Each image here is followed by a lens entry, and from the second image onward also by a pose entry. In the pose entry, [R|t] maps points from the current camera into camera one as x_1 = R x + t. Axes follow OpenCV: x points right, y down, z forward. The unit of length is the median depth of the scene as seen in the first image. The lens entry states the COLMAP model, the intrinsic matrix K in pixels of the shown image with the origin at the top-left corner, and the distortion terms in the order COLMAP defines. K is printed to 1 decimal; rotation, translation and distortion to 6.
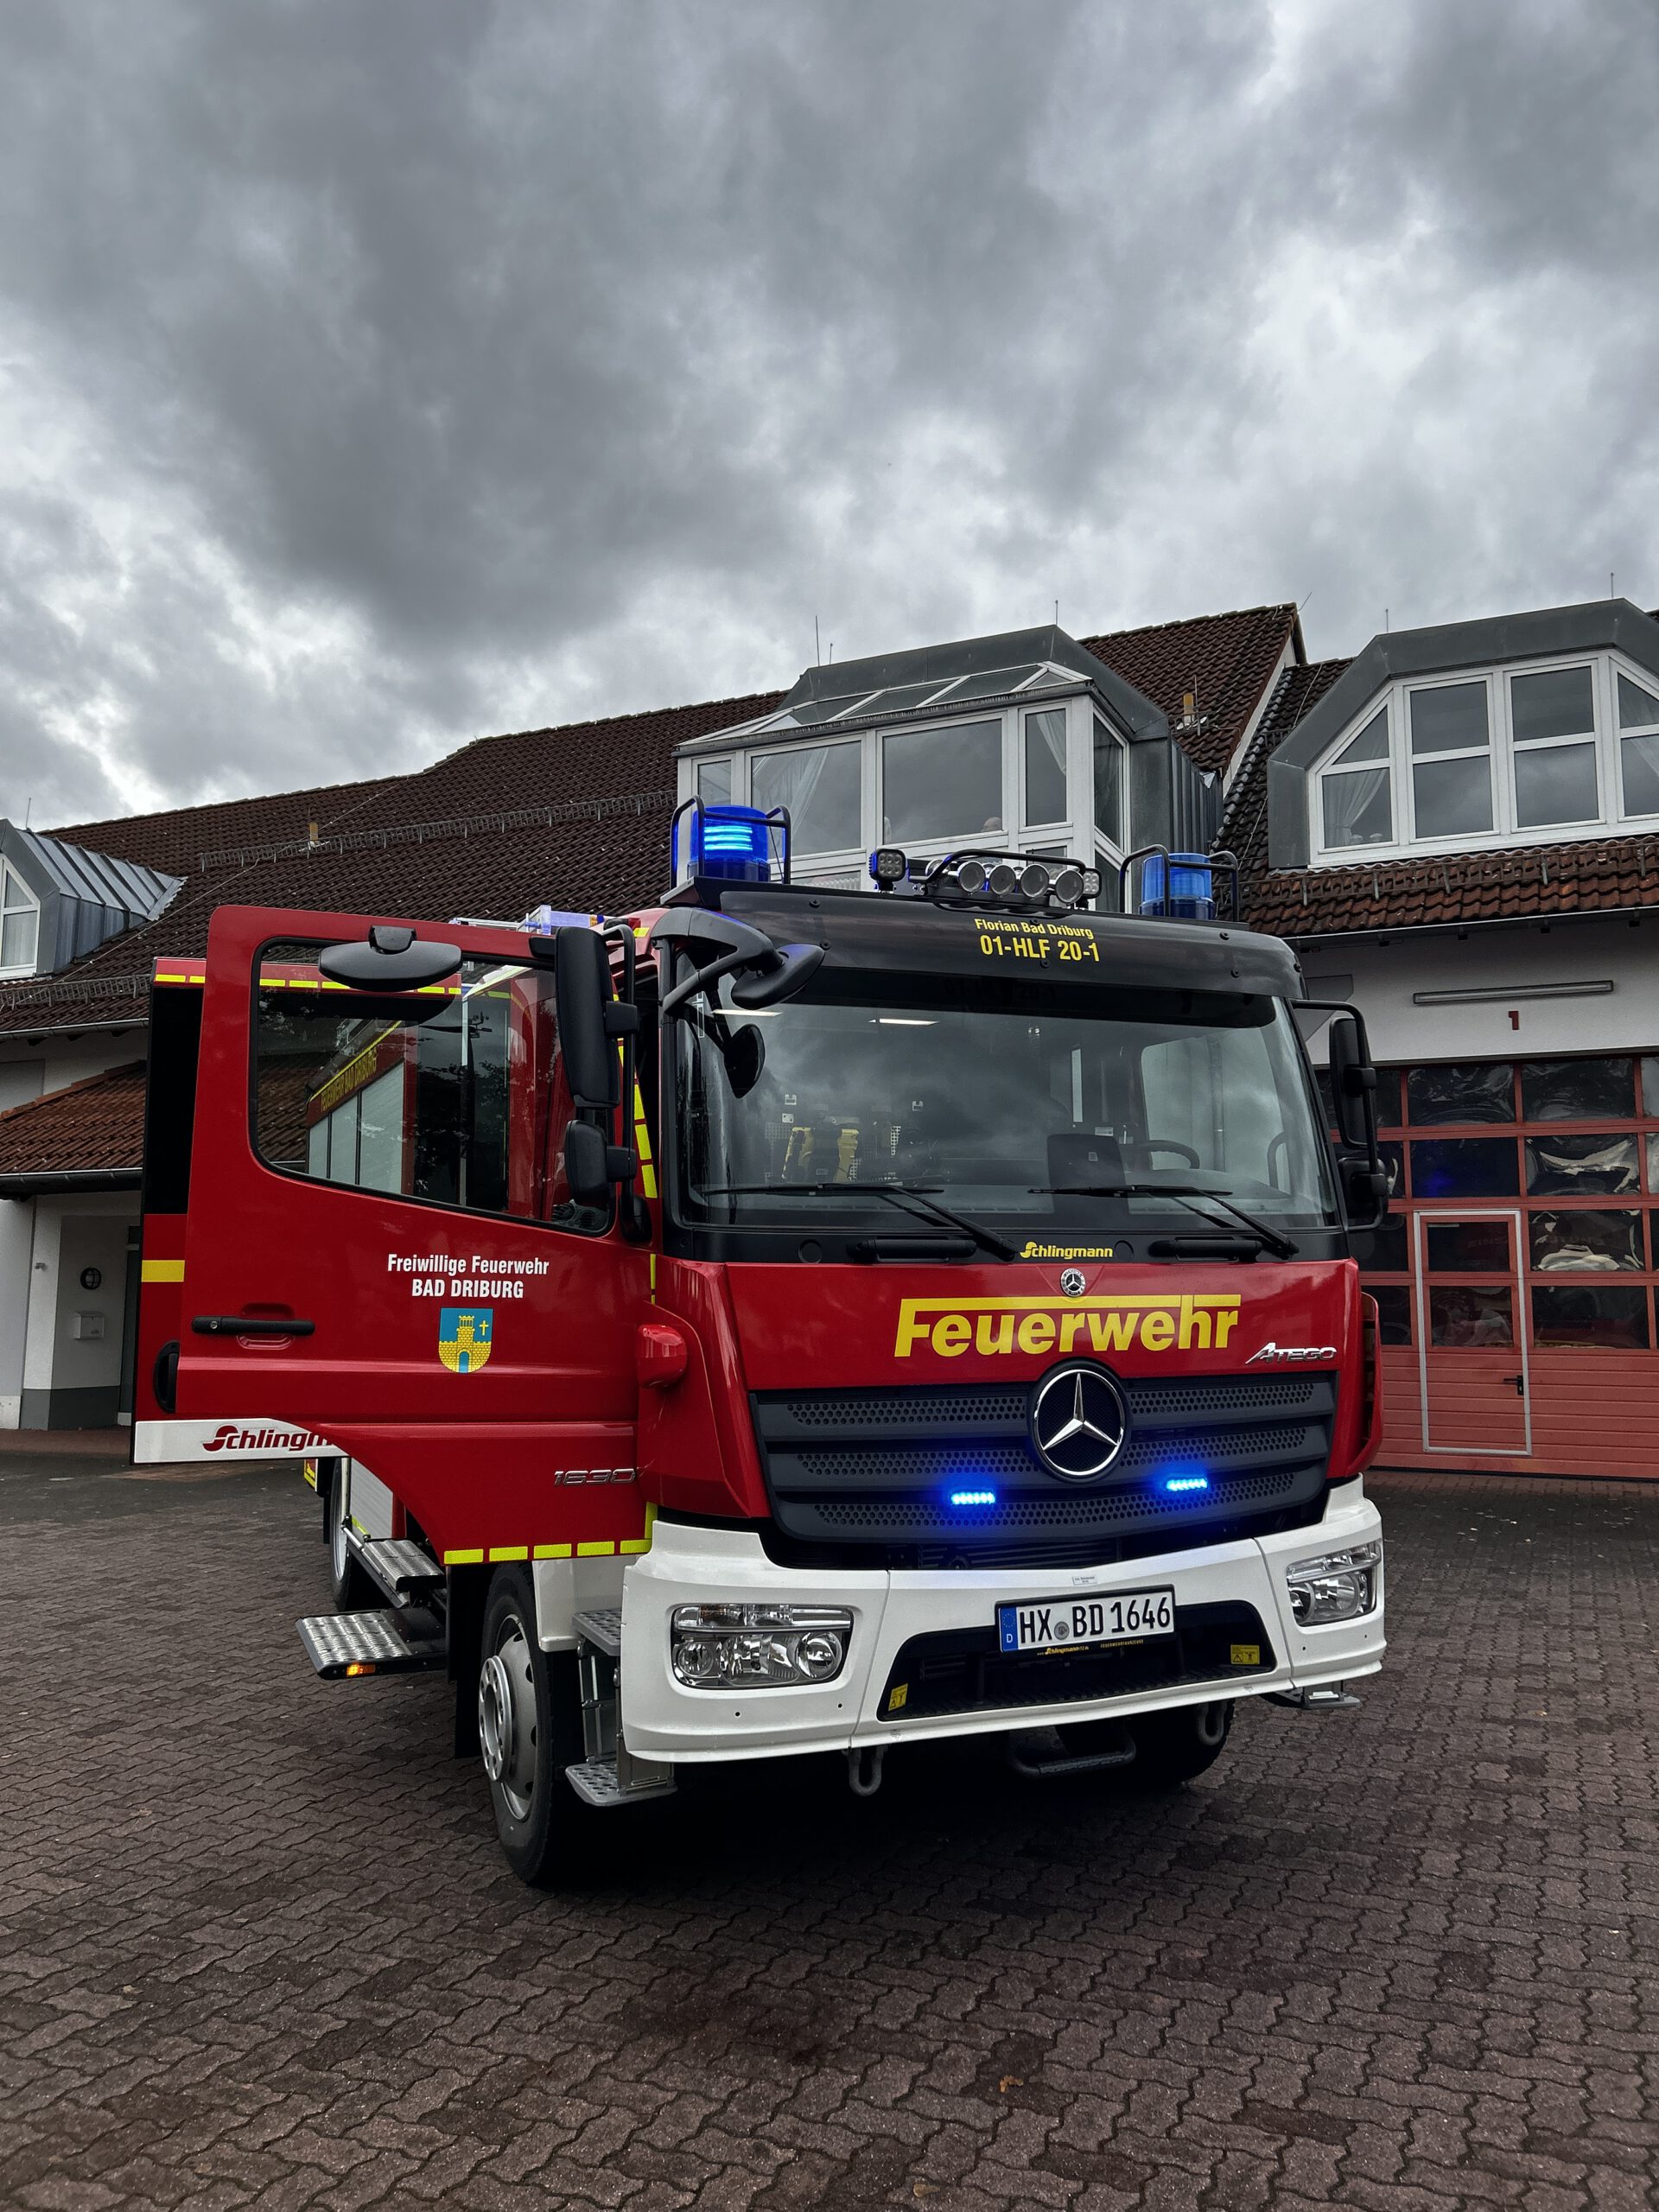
lens RADIAL K [[1655.7, 0, 843.1], [0, 1655.7, 1099.5], [0, 0, 1]] dist [0.062220, -0.063110]
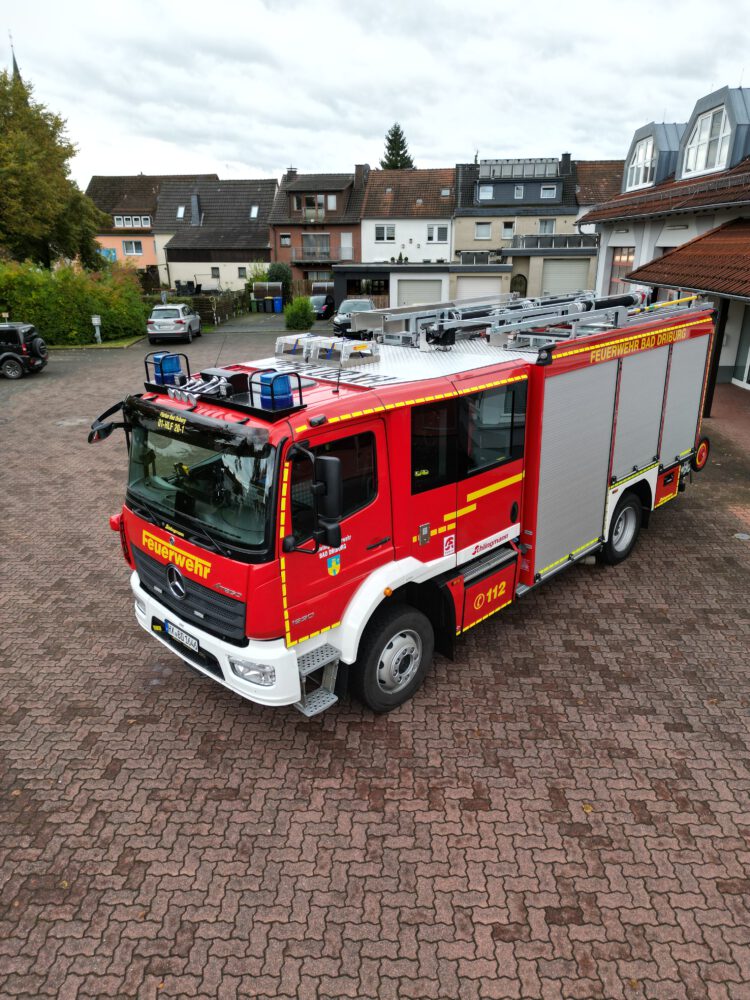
lens RADIAL K [[700.0, 0, 375.0], [0, 700.0, 500.0], [0, 0, 1]] dist [0.078524, -0.074185]
pose [[0.368812, 0.312385, -0.875439, 1.346267], [0.118311, 0.918397, 0.377557, -0.390855], [0.921944, -0.242821, 0.301757, 0.947159]]
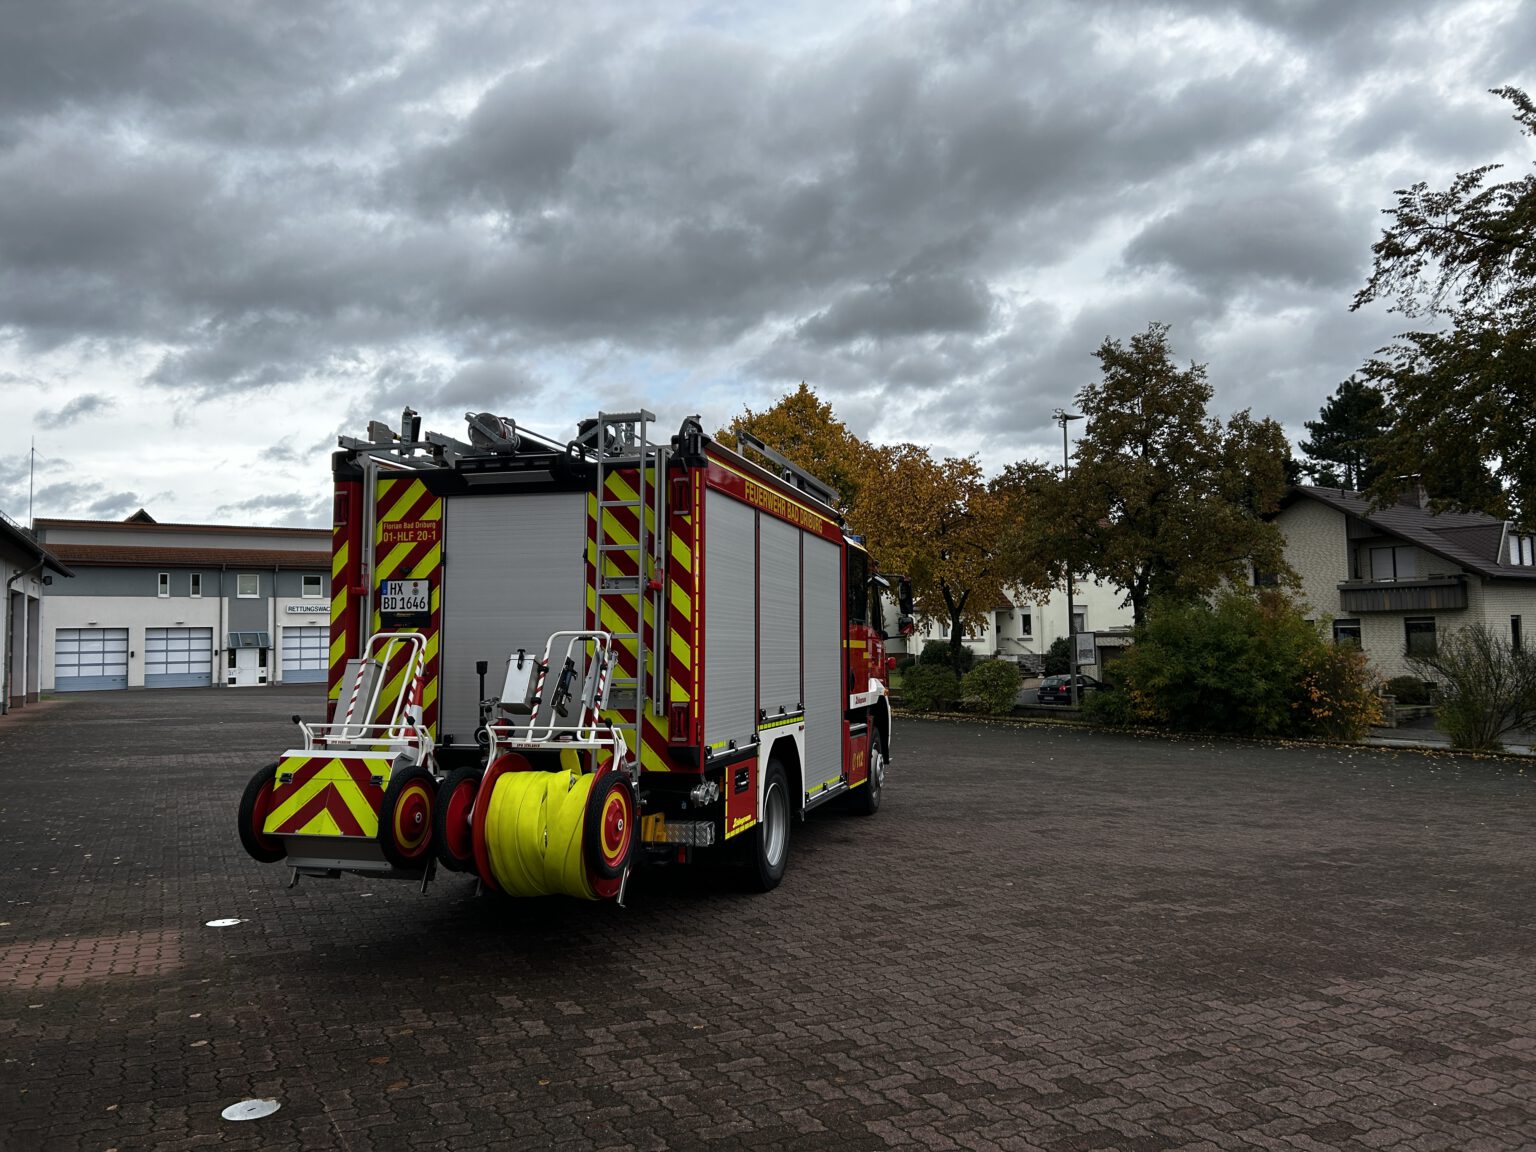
lens RADIAL K [[1149.7, 0, 768.0], [0, 1149.7, 576.0], [0, 0, 1]] dist [0.062220, -0.063110]
pose [[-0.776350, 0.051545, 0.628191, -1.781683], [-0.056968, 0.986833, -0.151376, 0.386346], [-0.627722, -0.153308, -0.763192, 3.471481]]
